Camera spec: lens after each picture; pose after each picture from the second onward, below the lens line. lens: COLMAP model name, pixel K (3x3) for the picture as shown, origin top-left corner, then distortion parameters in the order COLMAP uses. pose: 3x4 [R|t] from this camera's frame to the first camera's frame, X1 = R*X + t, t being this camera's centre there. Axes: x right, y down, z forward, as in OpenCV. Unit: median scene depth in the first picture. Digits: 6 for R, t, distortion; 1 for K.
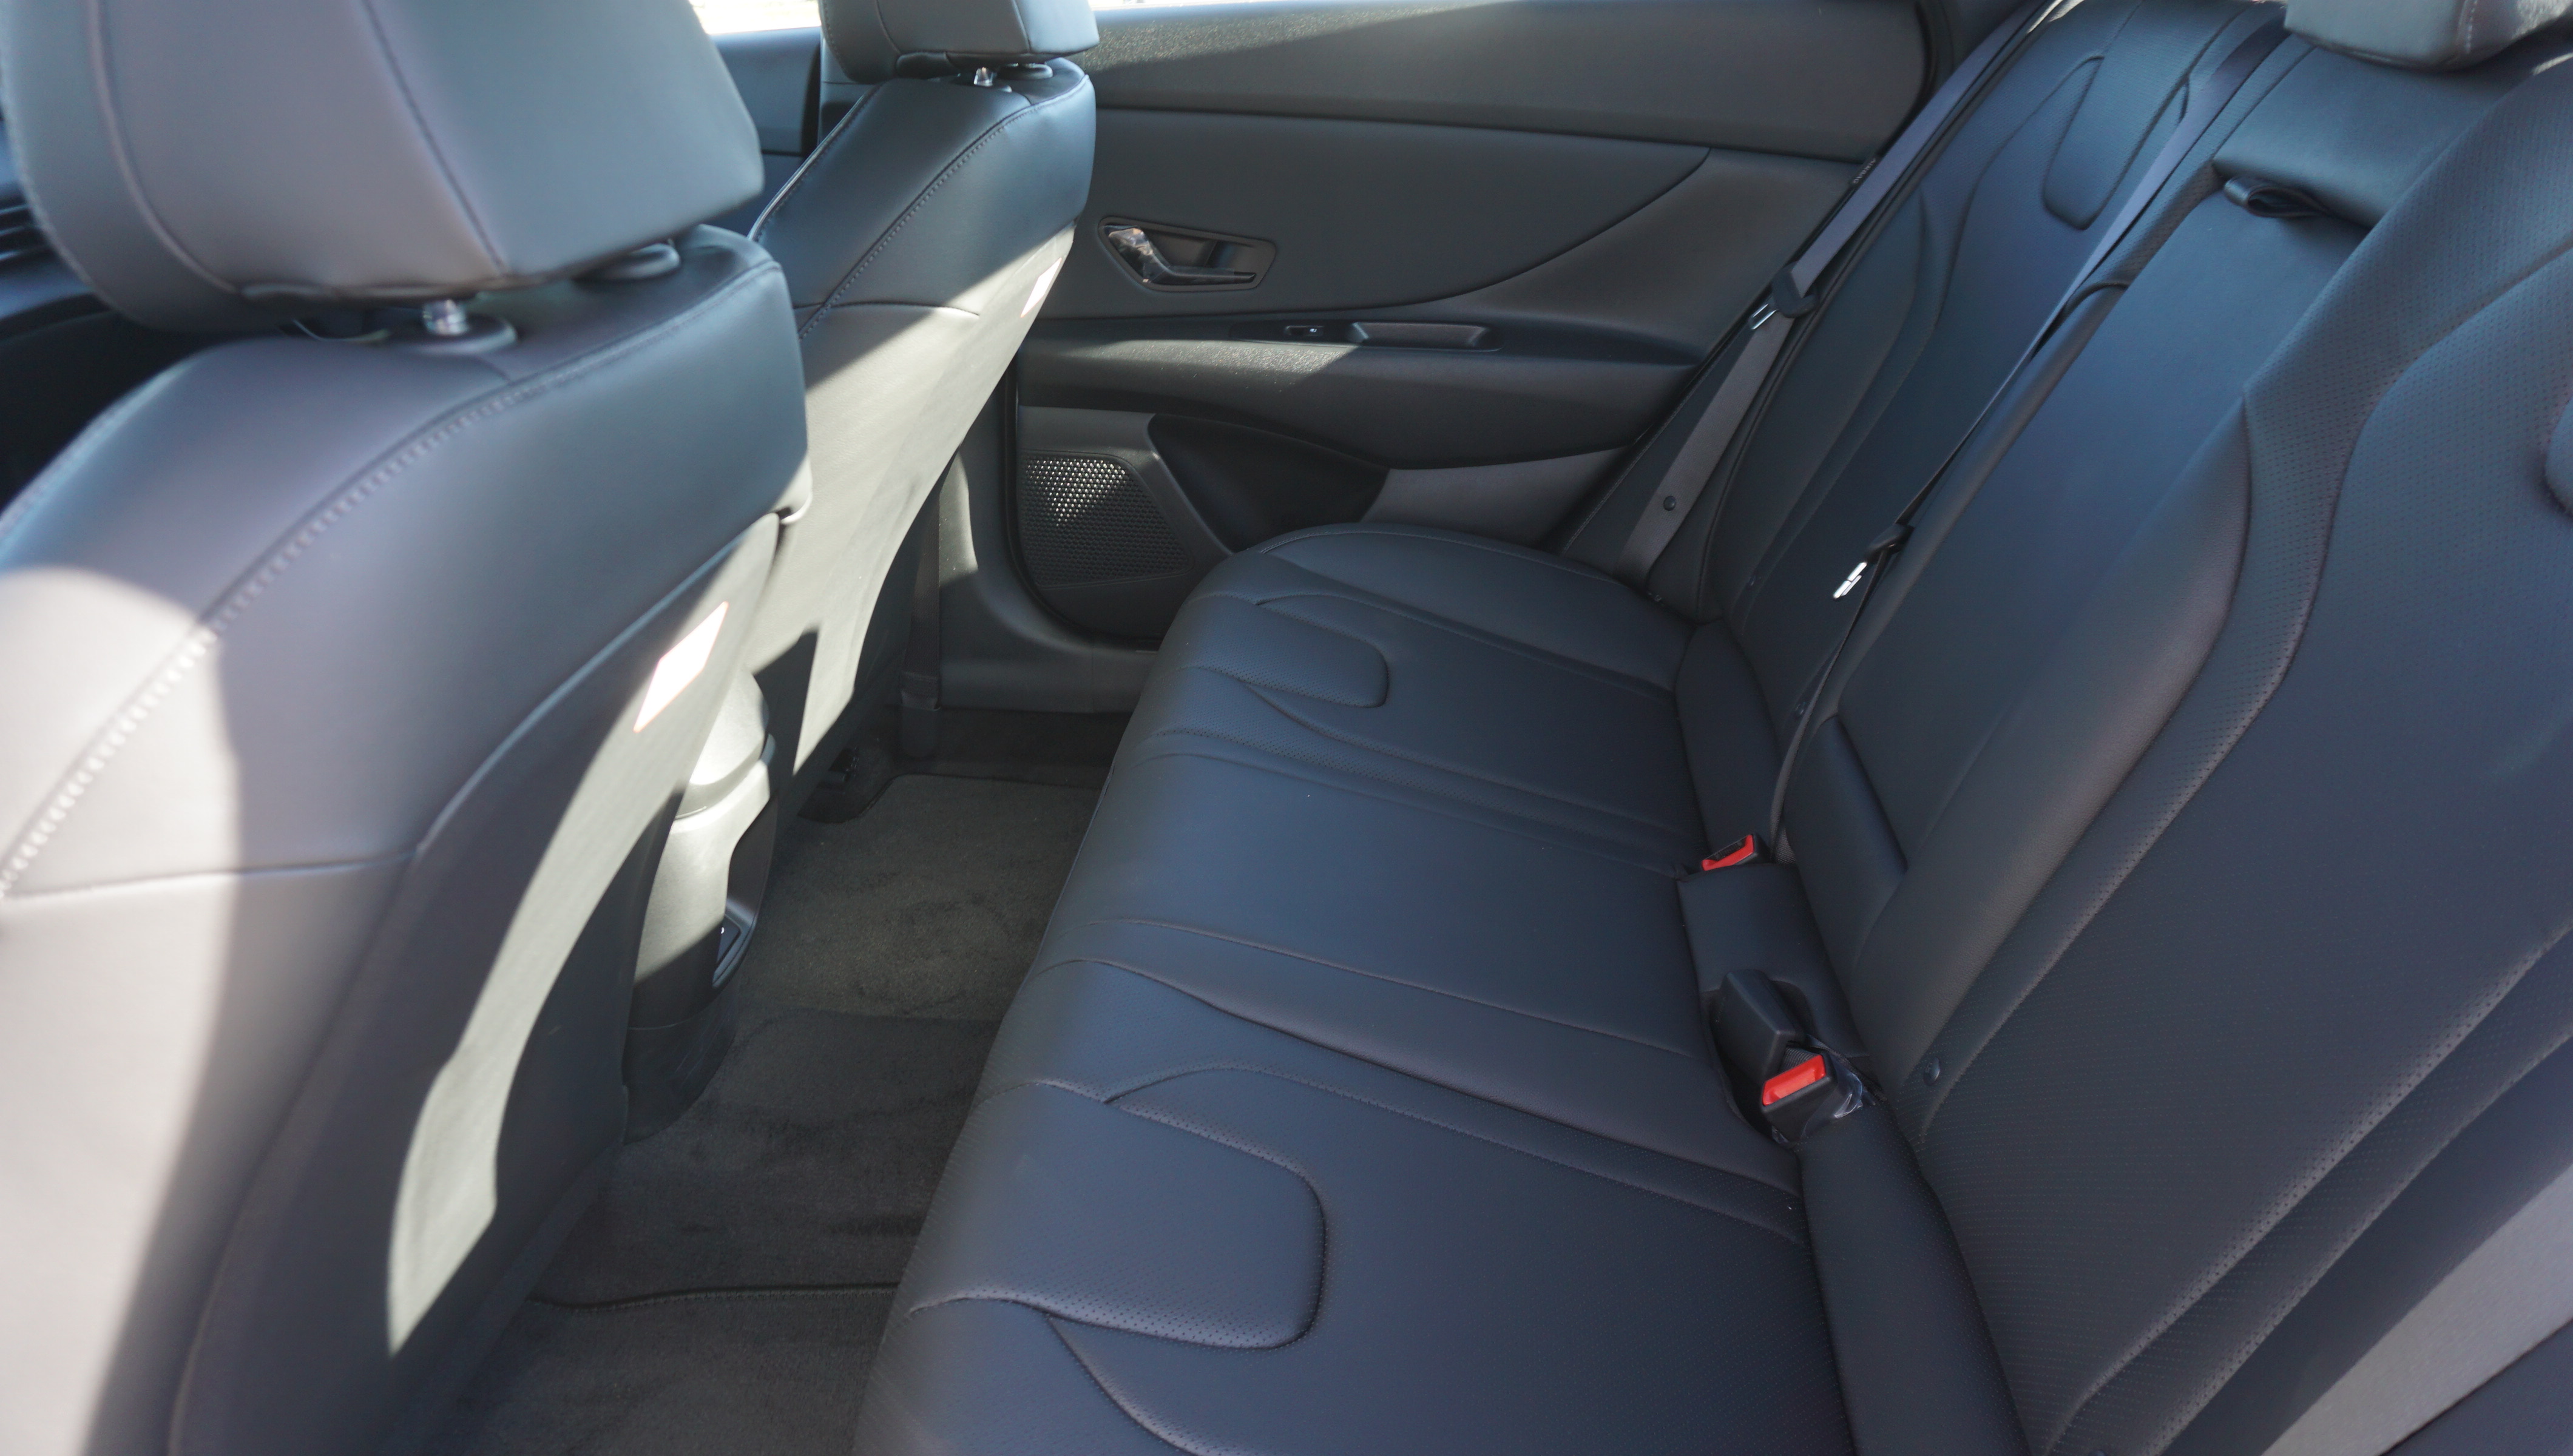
lens RADIAL K [[1740.9, 0, 1300.2], [0, 1740.9, 724.9], [0, 0, 1]] dist [-0.029487, 0.019981]
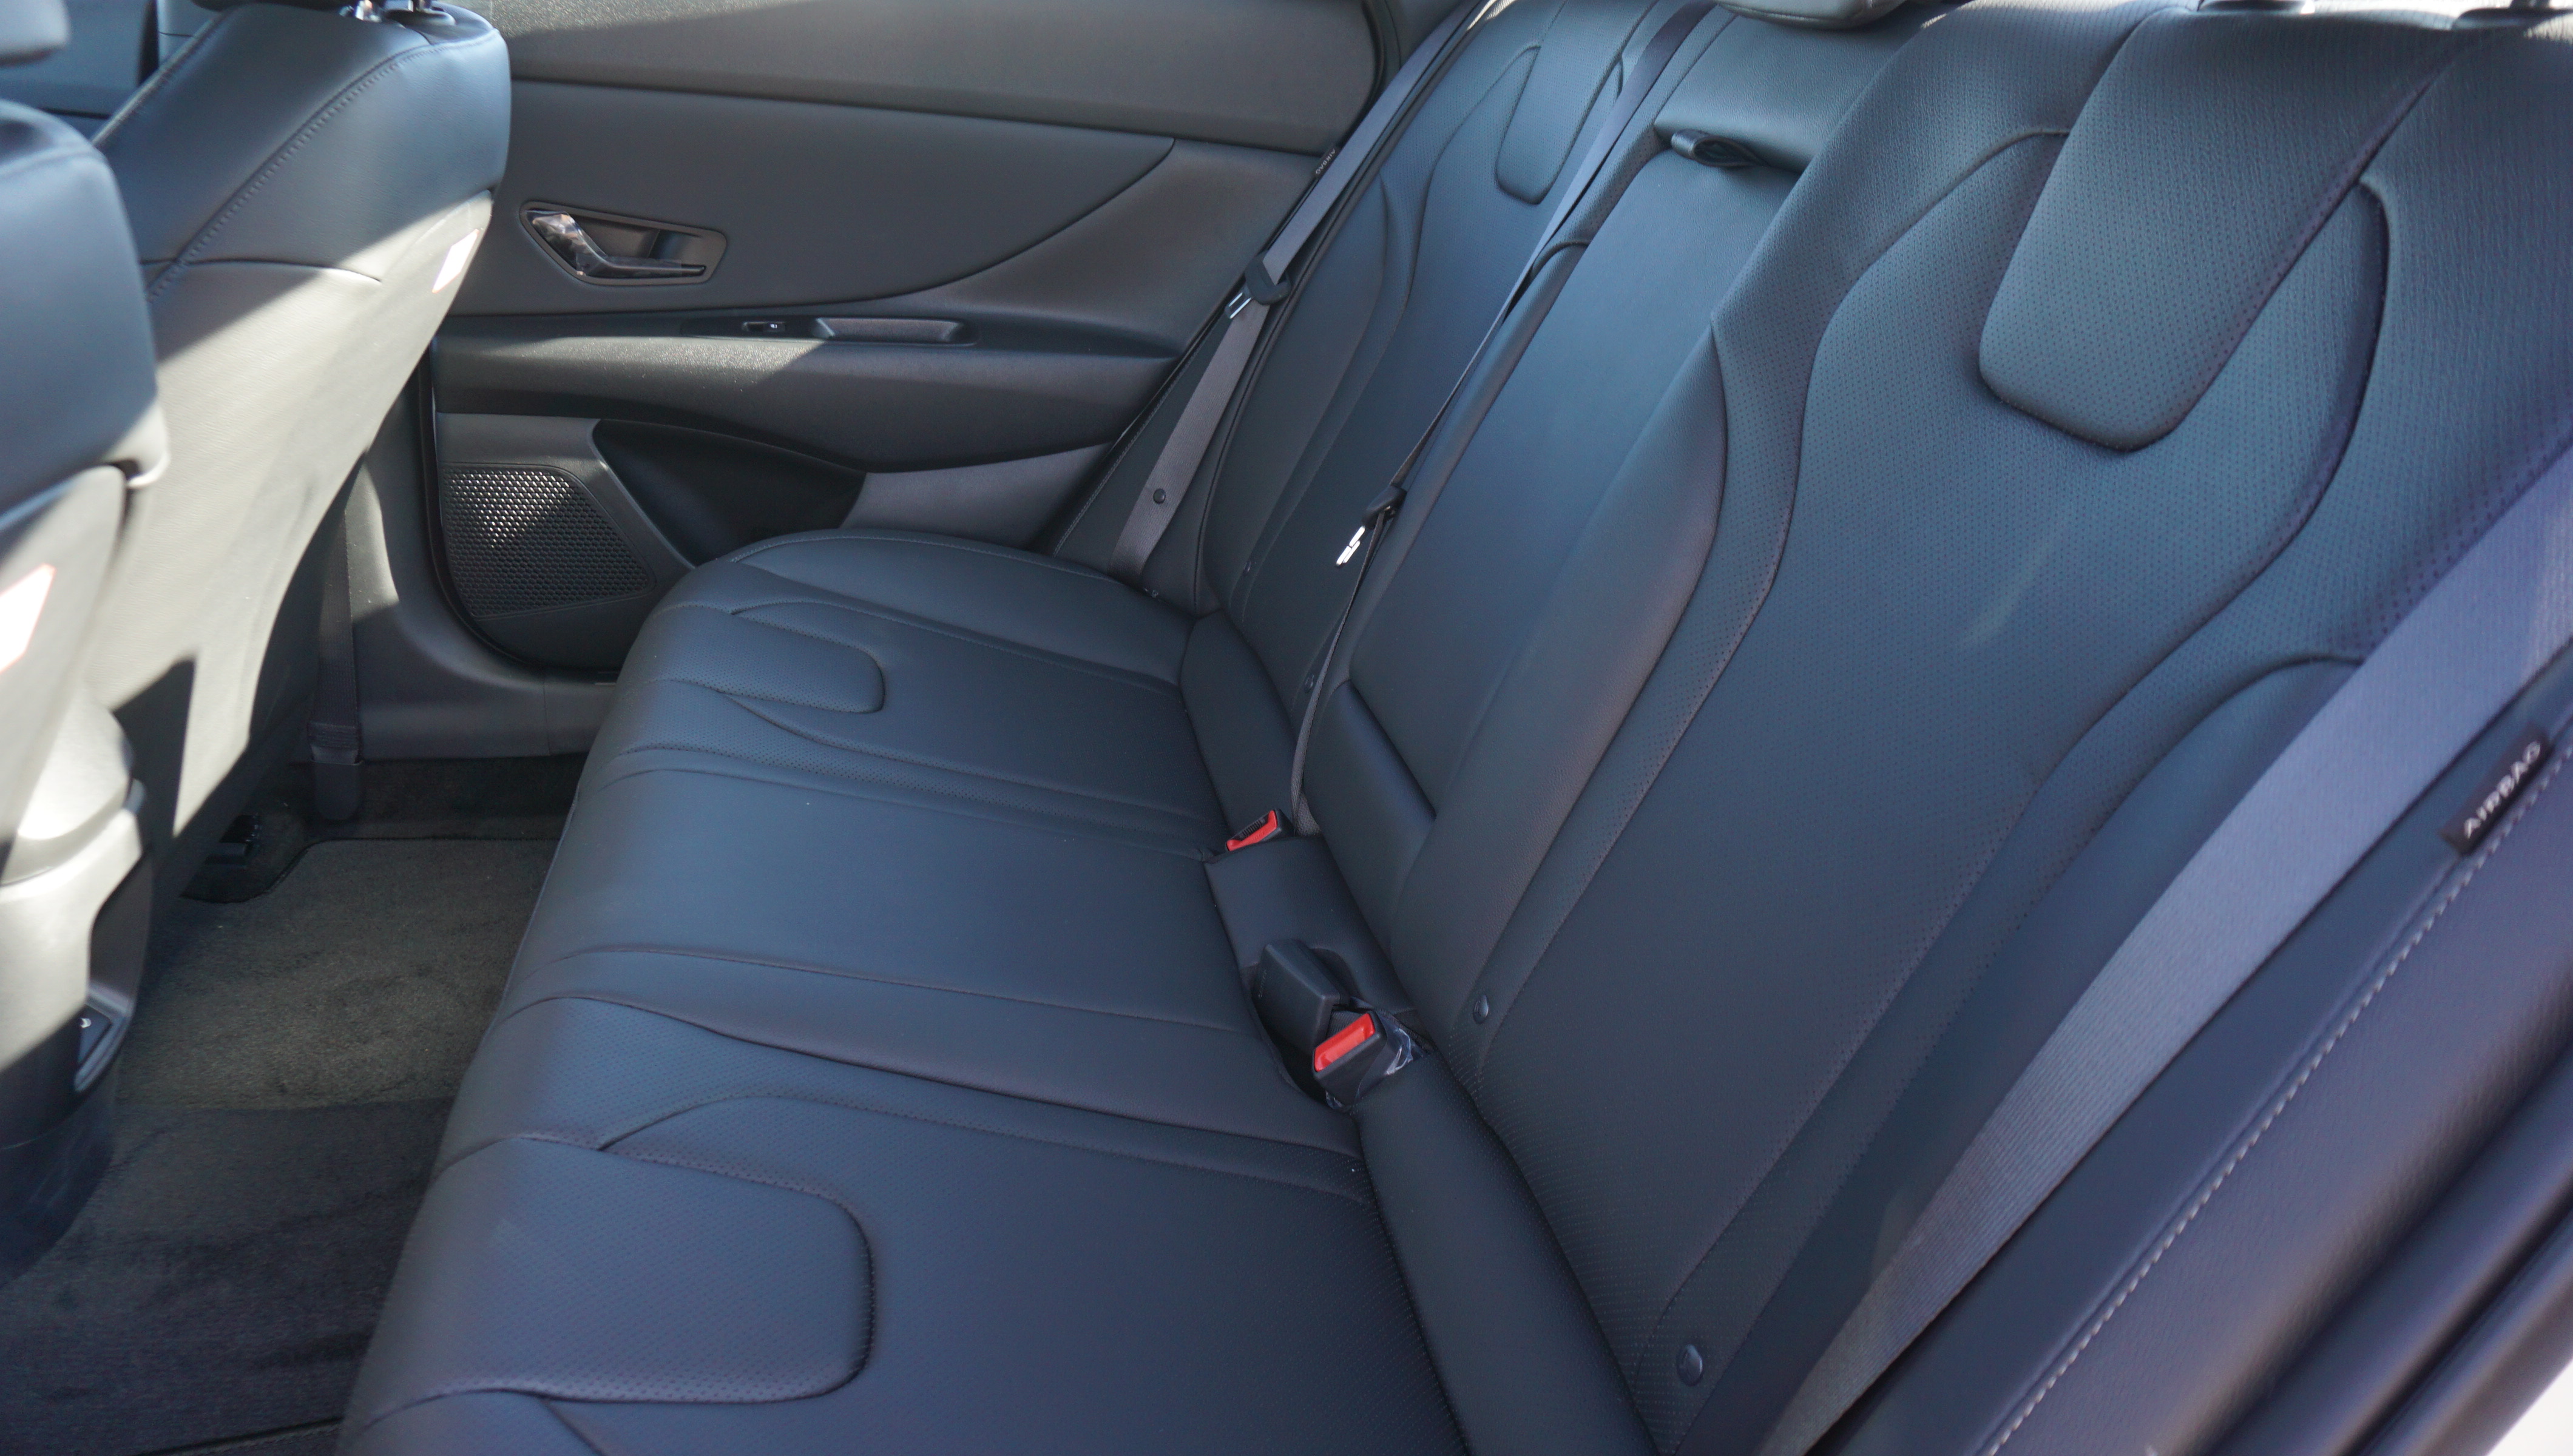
lens RADIAL K [[1728.0, 0, 1295.4], [0, 1728.0, 733.6], [0, 0, 1]] dist [-0.050366, 0.038374]
pose [[0.954250, -0.068645, 0.291024, -0.010096], [0.077351, 0.996832, -0.018503, 0.035609], [-0.288832, 0.040168, 0.956537, 0.052051]]
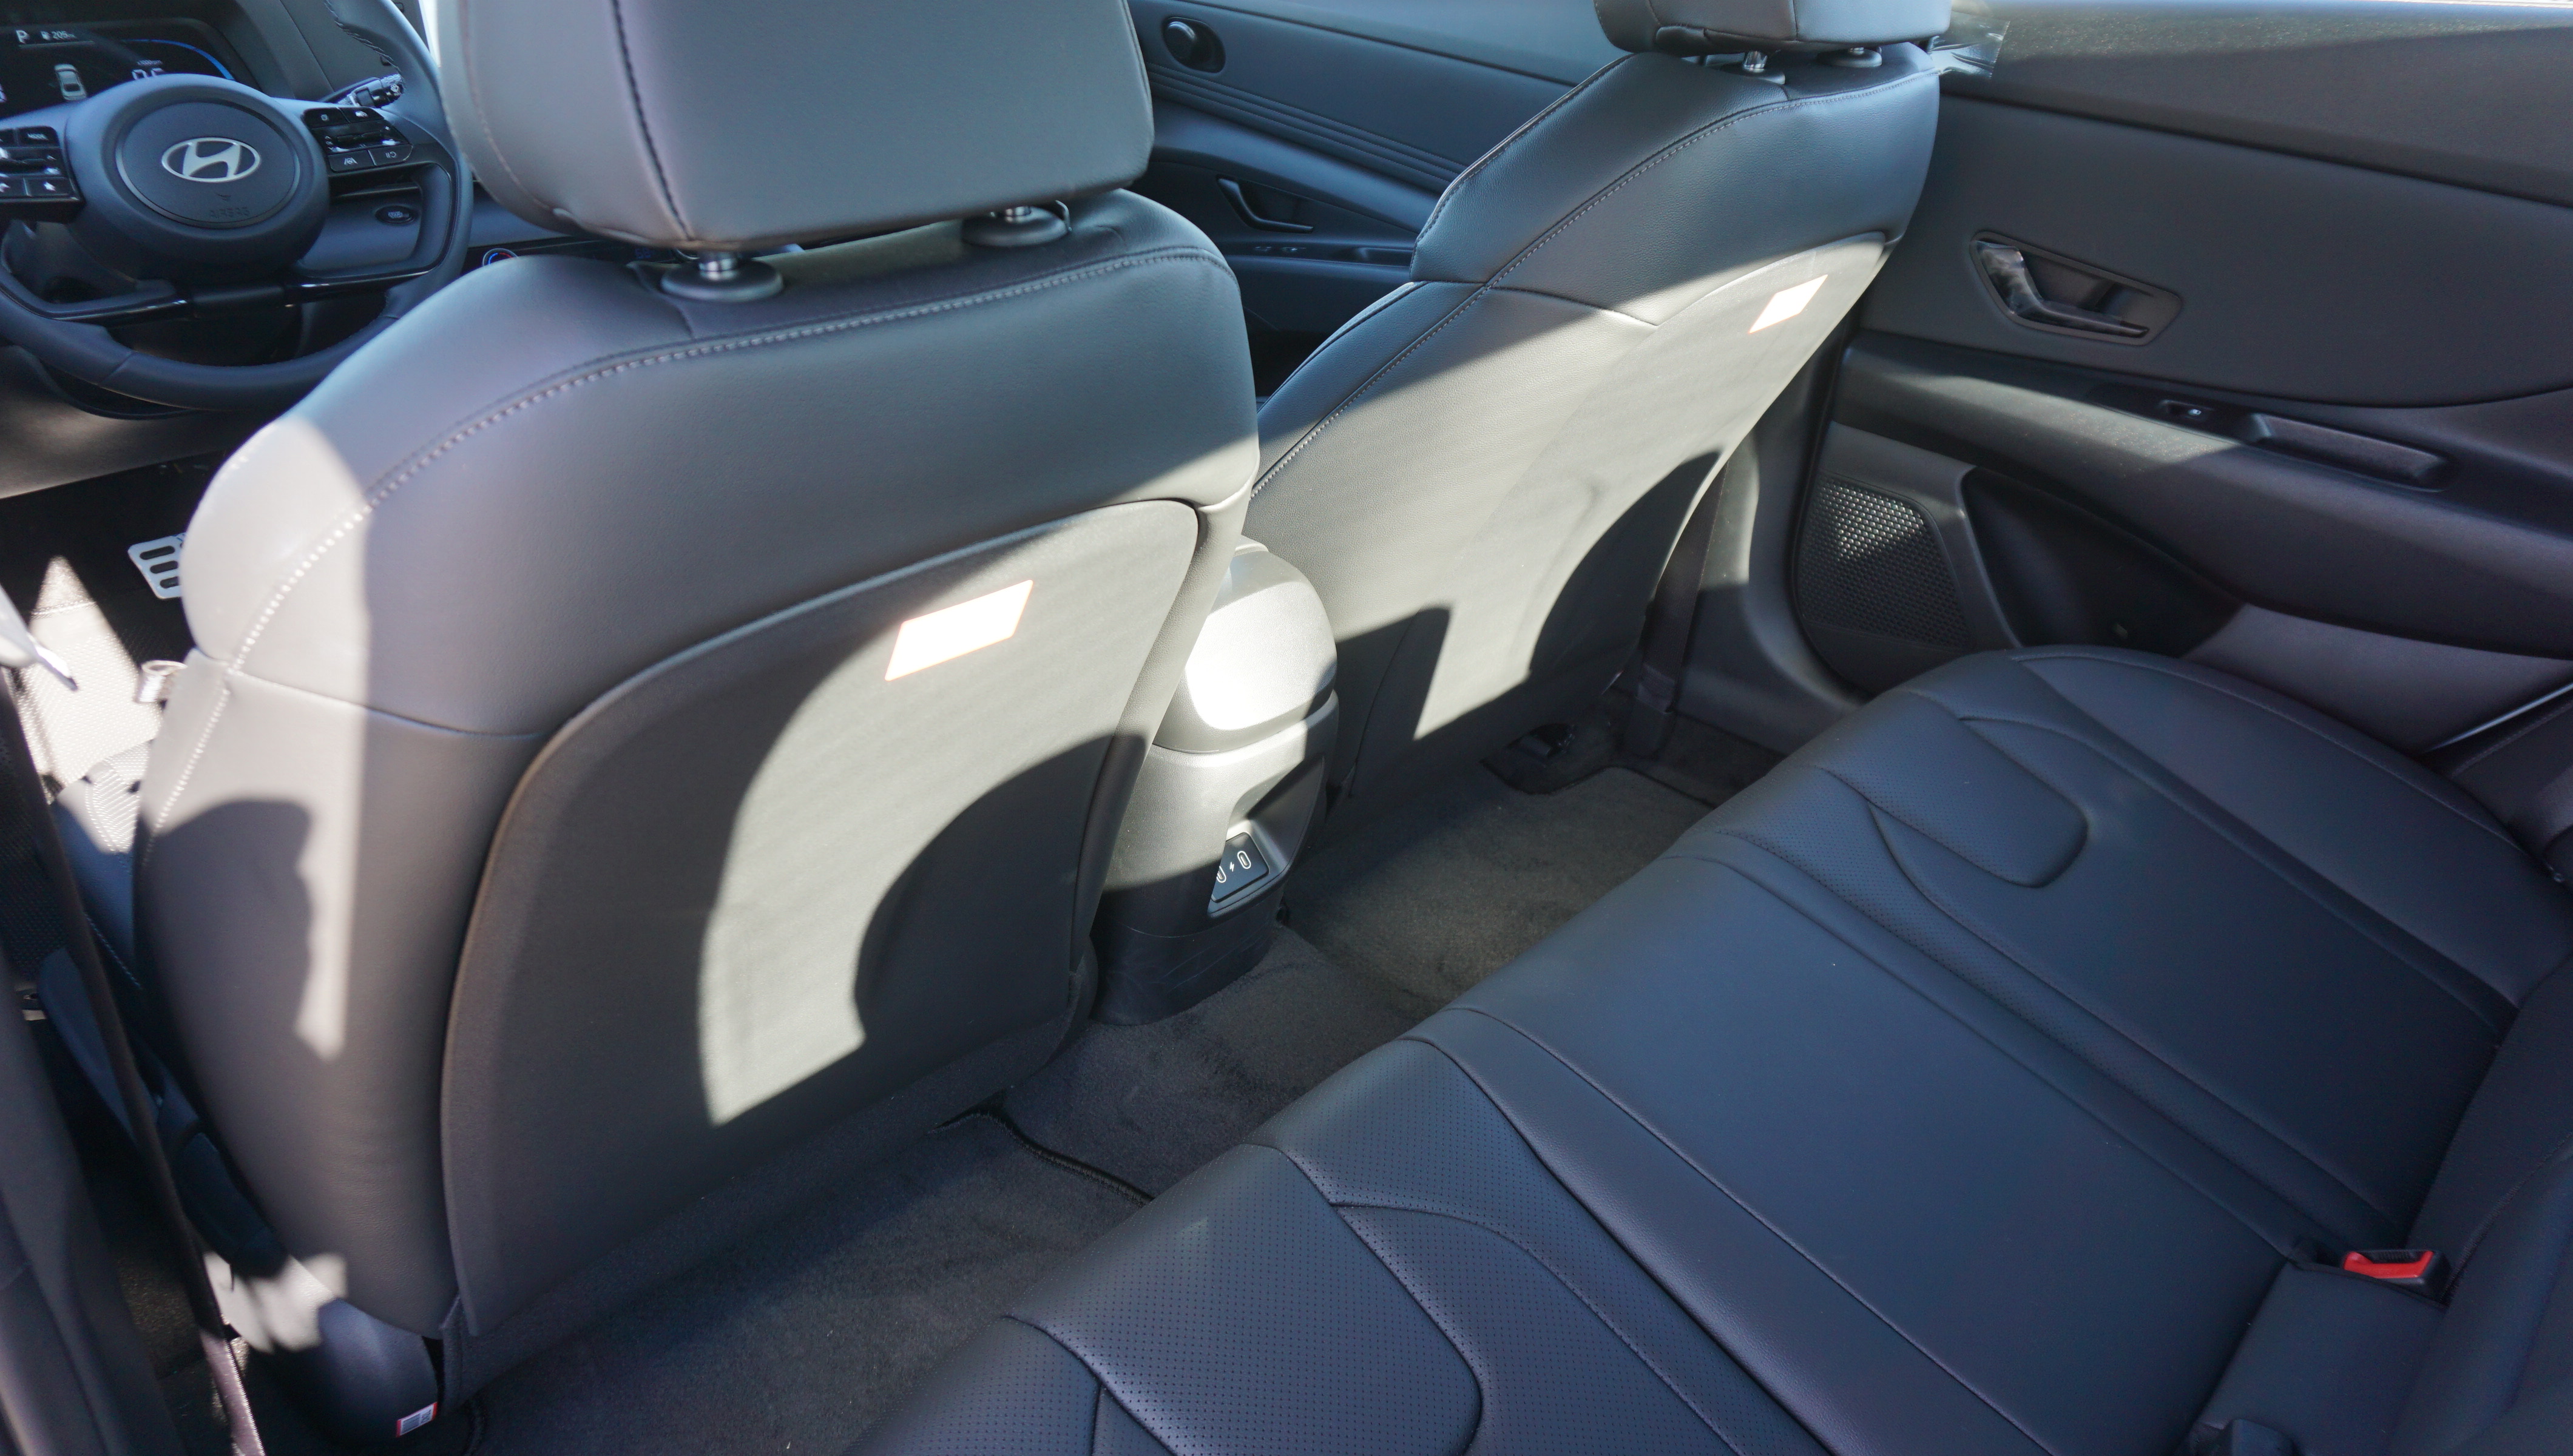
lens RADIAL K [[1761.7, 0, 1370.9], [0, 1761.7, 717.1], [0, 0, 1]] dist [0.003488, 0.003167]
pose [[0.793834, 0.310586, -0.522843, 0.205622], [-0.291788, 0.948846, 0.120625, -0.095046], [0.533562, 0.056803, 0.843851, 0.138797]]
